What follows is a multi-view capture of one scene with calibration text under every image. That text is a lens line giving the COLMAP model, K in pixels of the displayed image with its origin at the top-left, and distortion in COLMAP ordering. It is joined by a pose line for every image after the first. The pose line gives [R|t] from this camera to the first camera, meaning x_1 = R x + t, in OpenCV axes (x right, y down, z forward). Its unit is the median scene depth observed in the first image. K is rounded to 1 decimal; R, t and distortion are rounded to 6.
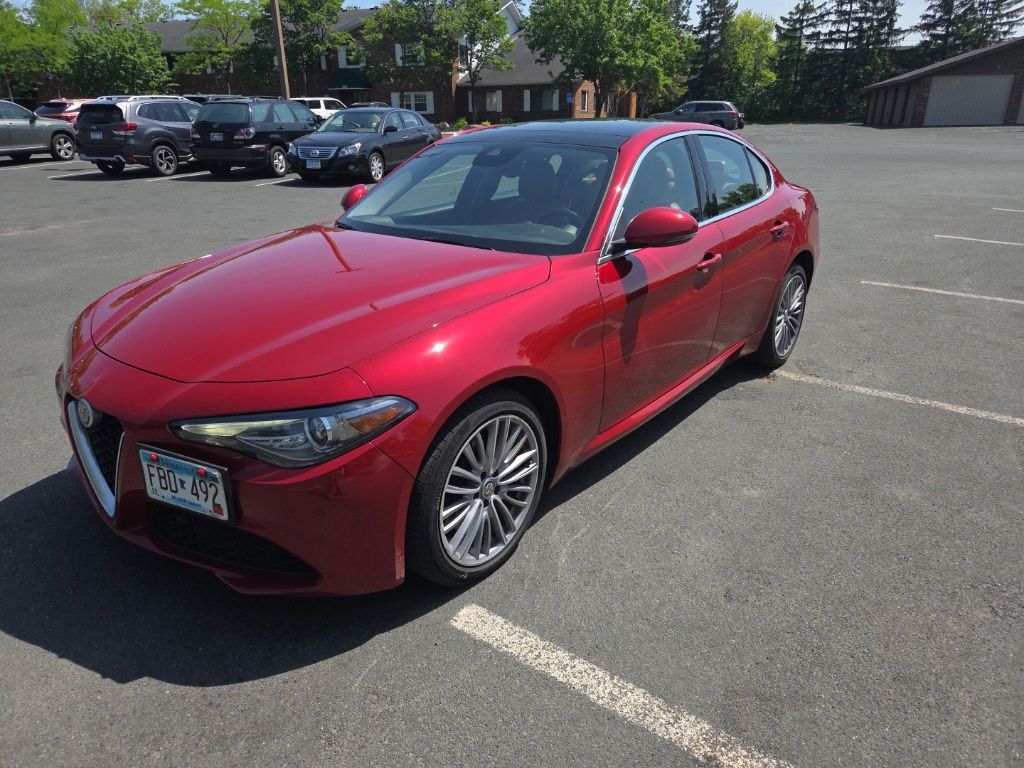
lens RADIAL K [[683.5, 0, 509.1], [0, 683.5, 386.0], [0, 0, 1]] dist [0.068771, -0.052798]
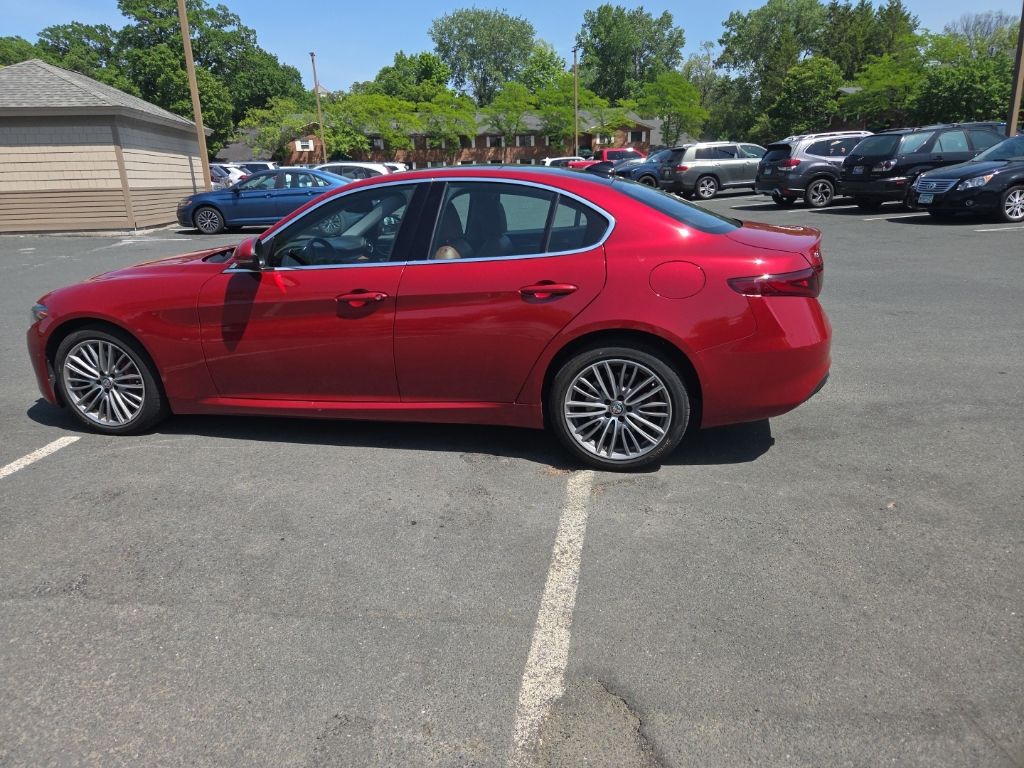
lens RADIAL K [[682.0, 0, 500.6], [0, 682.0, 378.6], [0, 0, 1]] dist [0.068318, -0.051363]
pose [[0.443988, 0.250749, -0.860232, 0.114704], [-0.292394, 0.948036, 0.125431, -0.022153], [0.846983, 0.195837, 0.494234, 0.058555]]
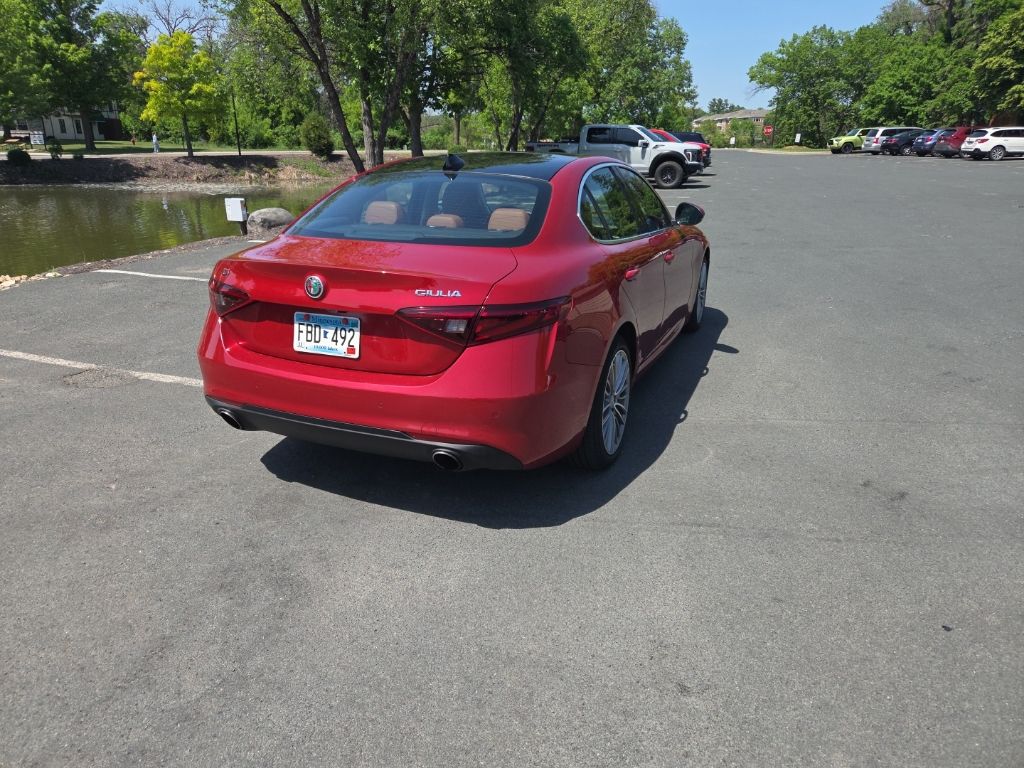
lens RADIAL K [[683.5, 0, 497.8], [0, 683.5, 380.5], [0, 0, 1]] dist [0.068771, -0.052798]
pose [[-0.968426, 0.083847, -0.234778, 0.043372], [-0.084322, 0.776075, 0.624978, -0.078944], [0.234607, 0.625042, -0.744501, 0.204415]]
